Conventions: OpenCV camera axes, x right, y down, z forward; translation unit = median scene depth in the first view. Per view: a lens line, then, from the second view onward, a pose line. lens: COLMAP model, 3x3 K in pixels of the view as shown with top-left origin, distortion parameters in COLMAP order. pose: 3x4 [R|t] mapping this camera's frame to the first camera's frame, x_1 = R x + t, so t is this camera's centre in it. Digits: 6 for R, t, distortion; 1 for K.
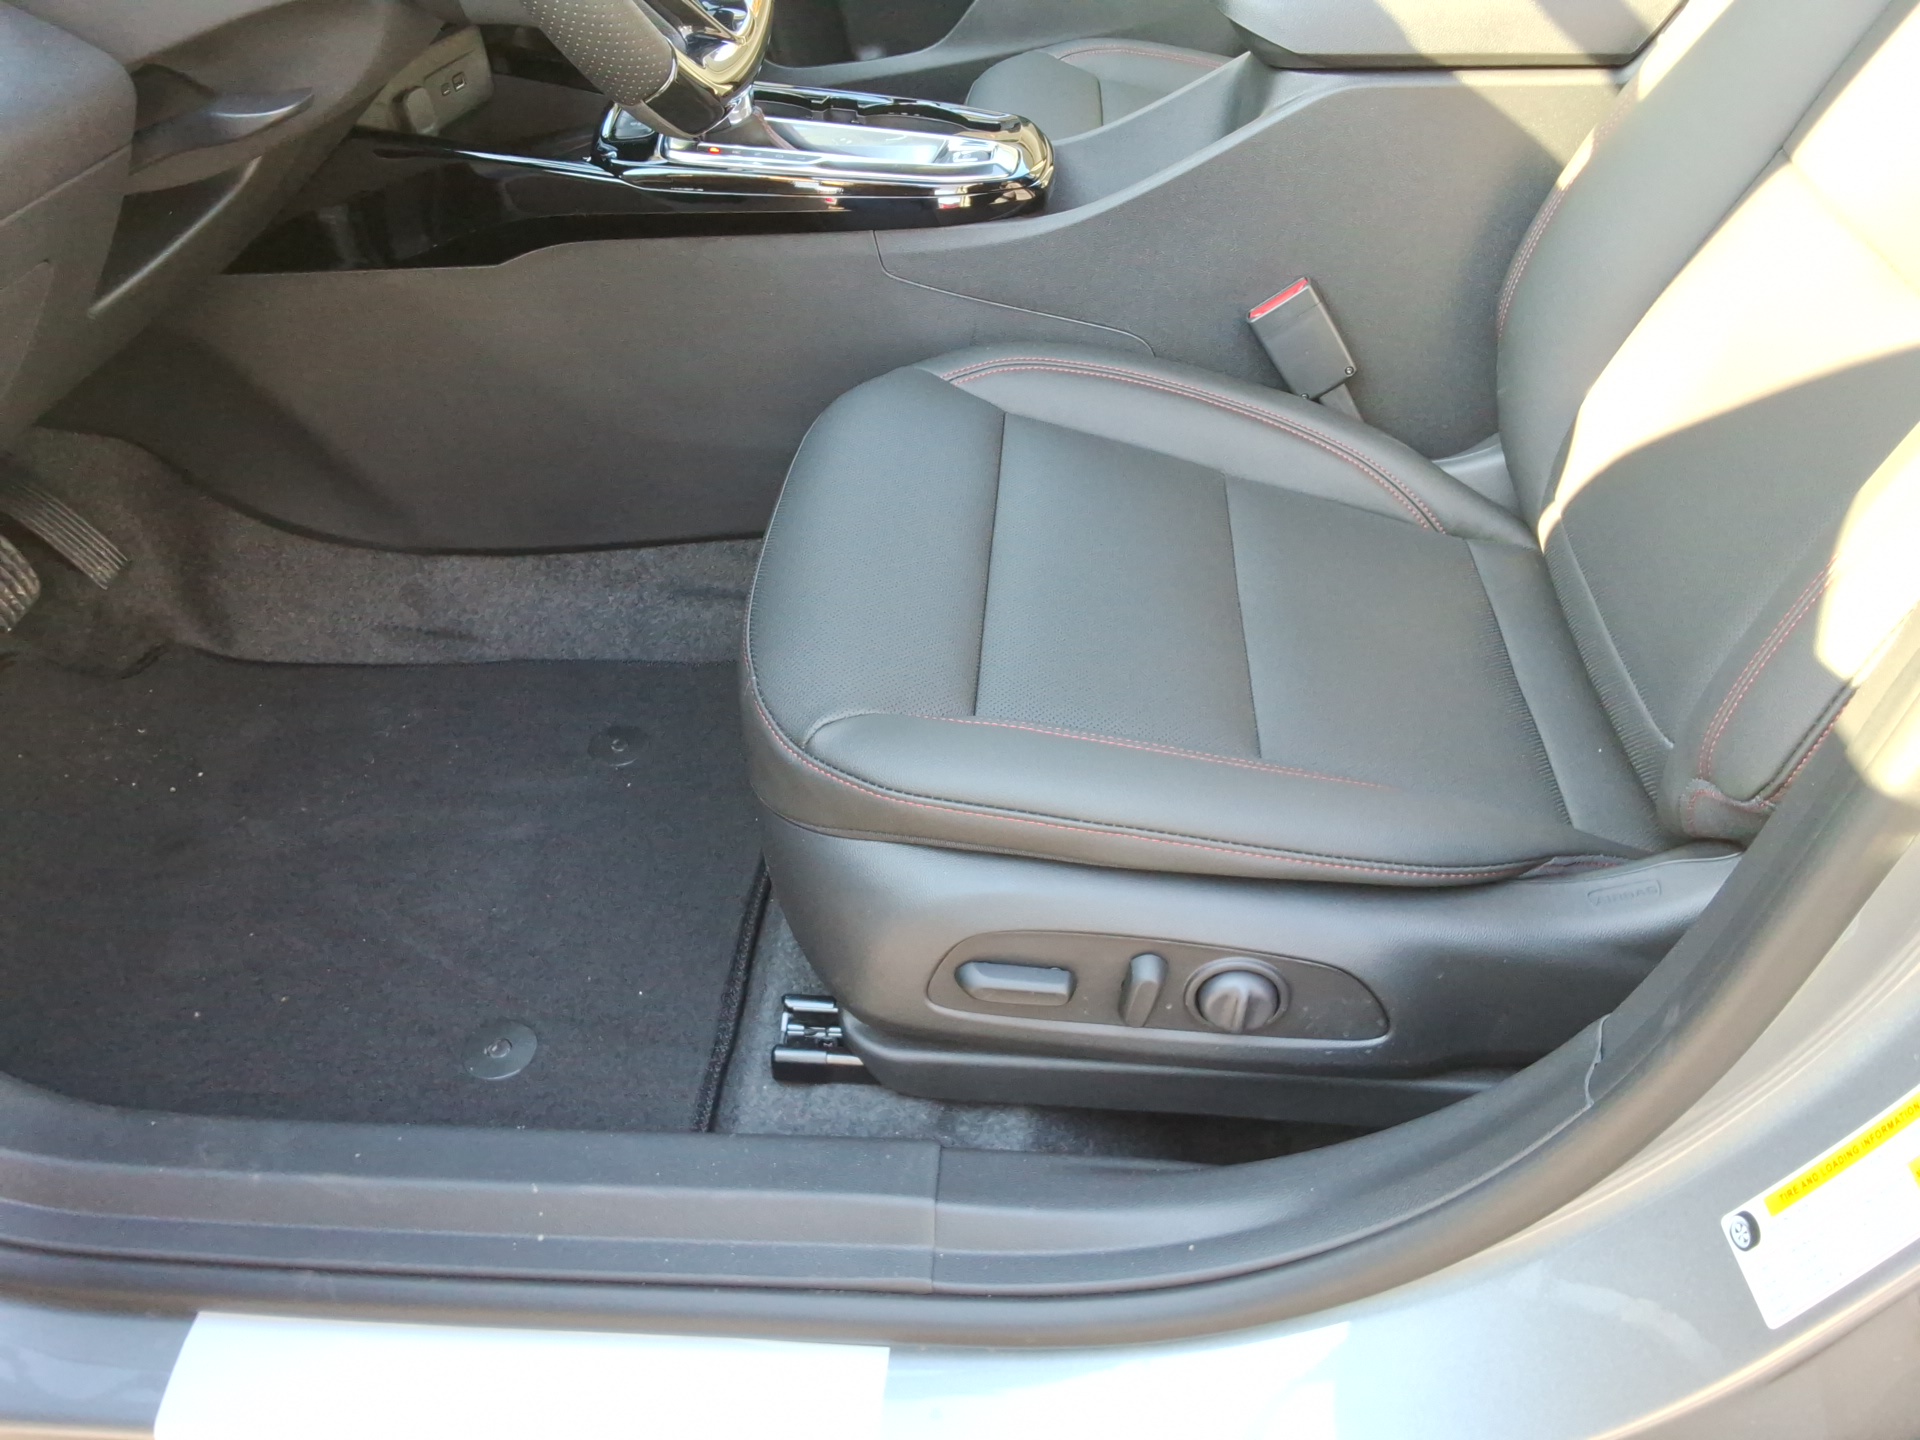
lens RADIAL K [[1540.5, 0, 960.0], [0, 1540.5, 720.0], [0, 0, 1]] dist [0.117052, -0.182864]
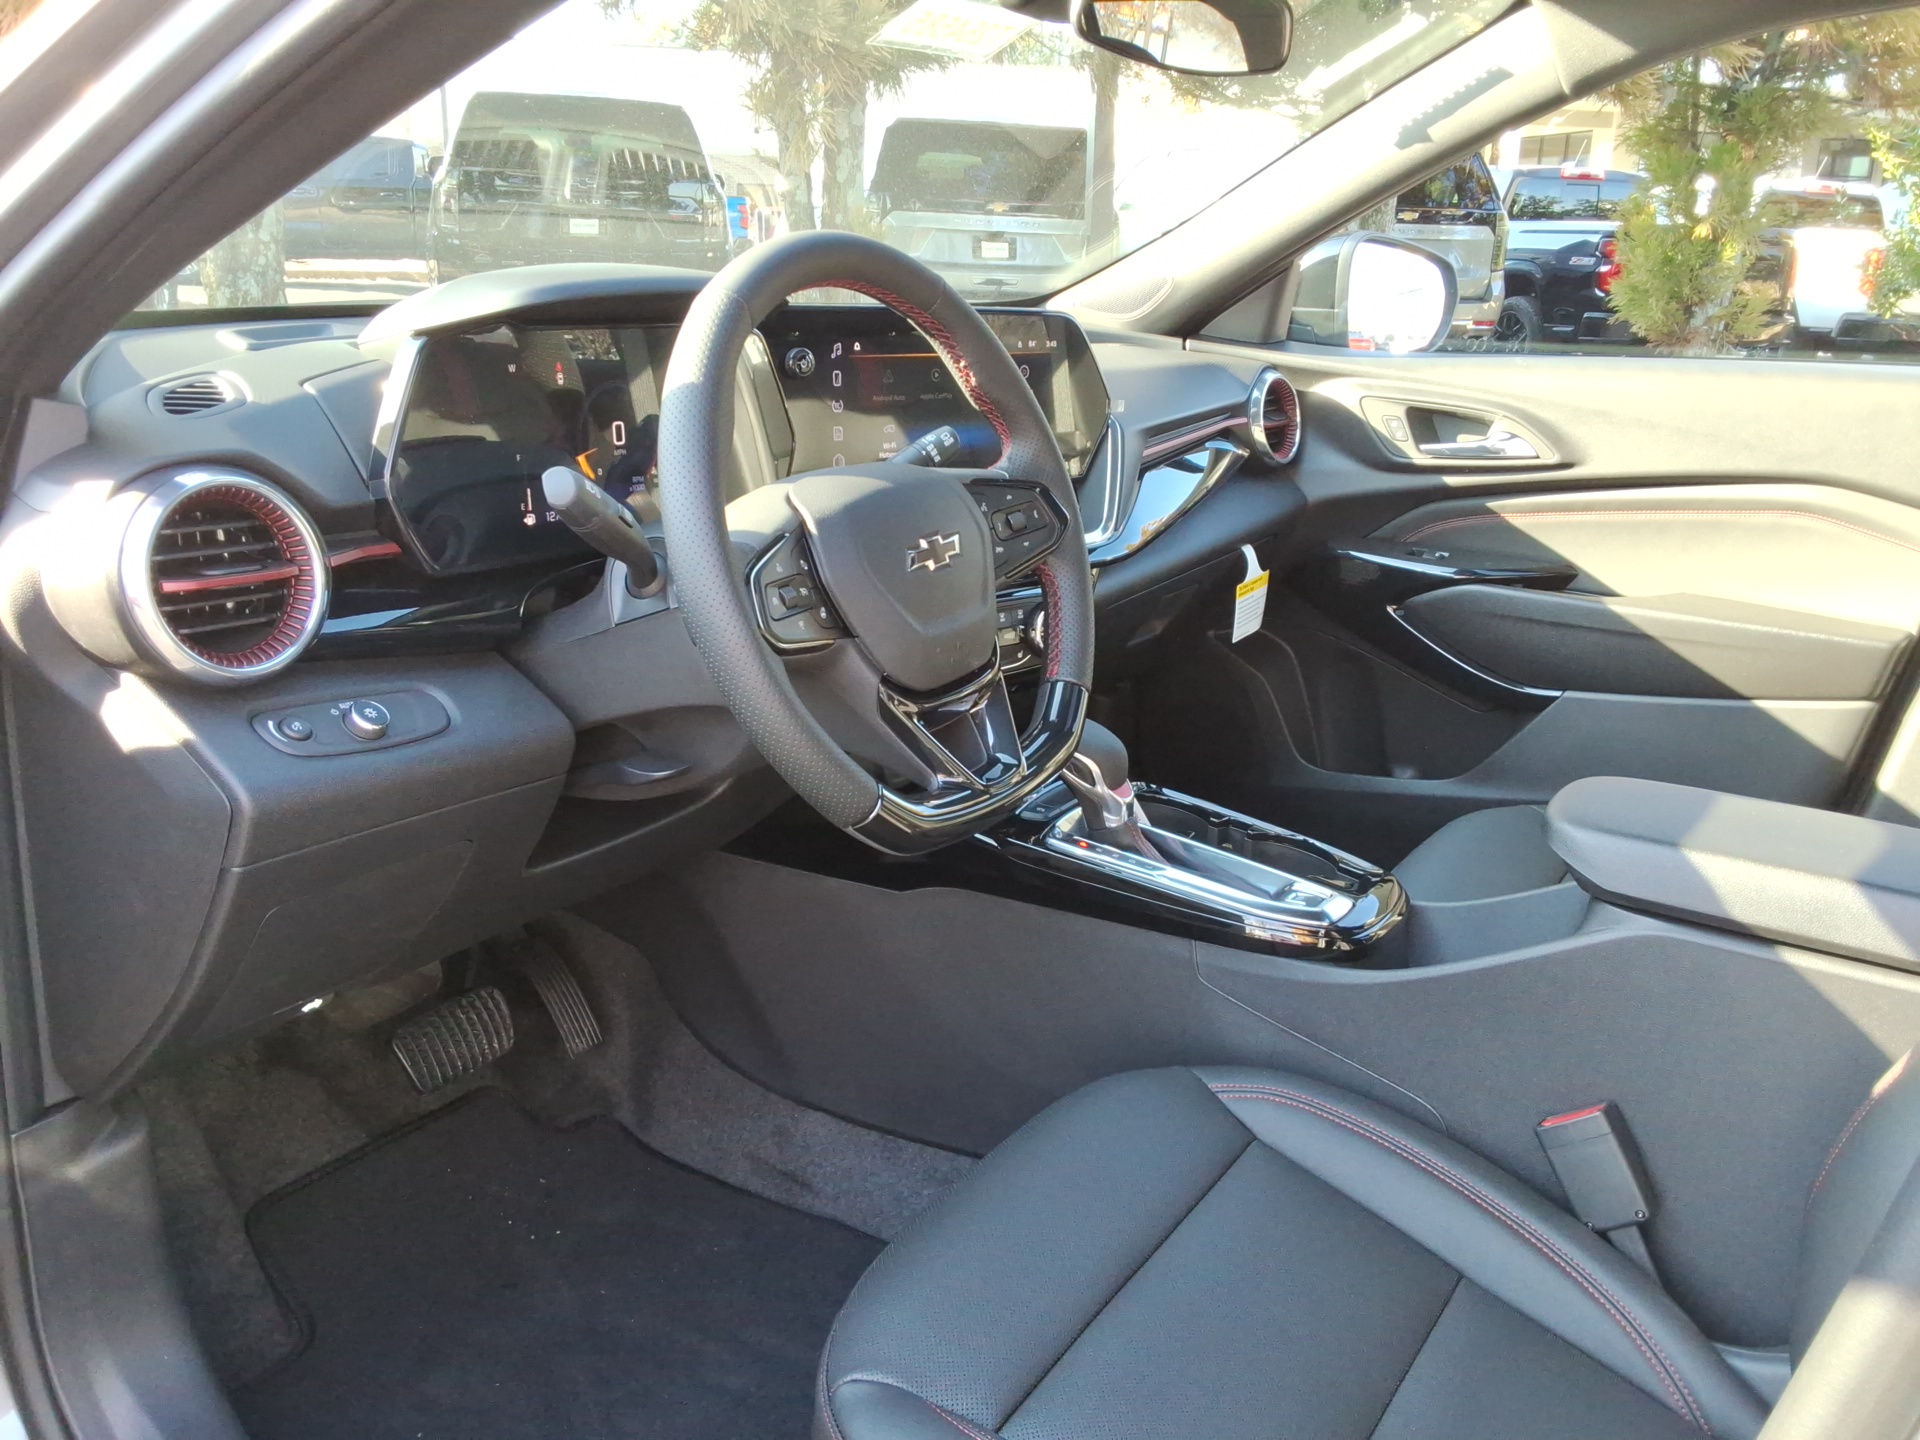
lens RADIAL K [[1554.8, 0, 1022.5], [0, 1554.8, 721.2], [0, 0, 1]] dist [0.165878, -0.341777]
pose [[0.865302, 0.183763, -0.466352, 0.318385], [-0.339413, 0.899432, -0.275356, -0.104697], [0.368851, 0.396552, 0.840652, -0.037000]]
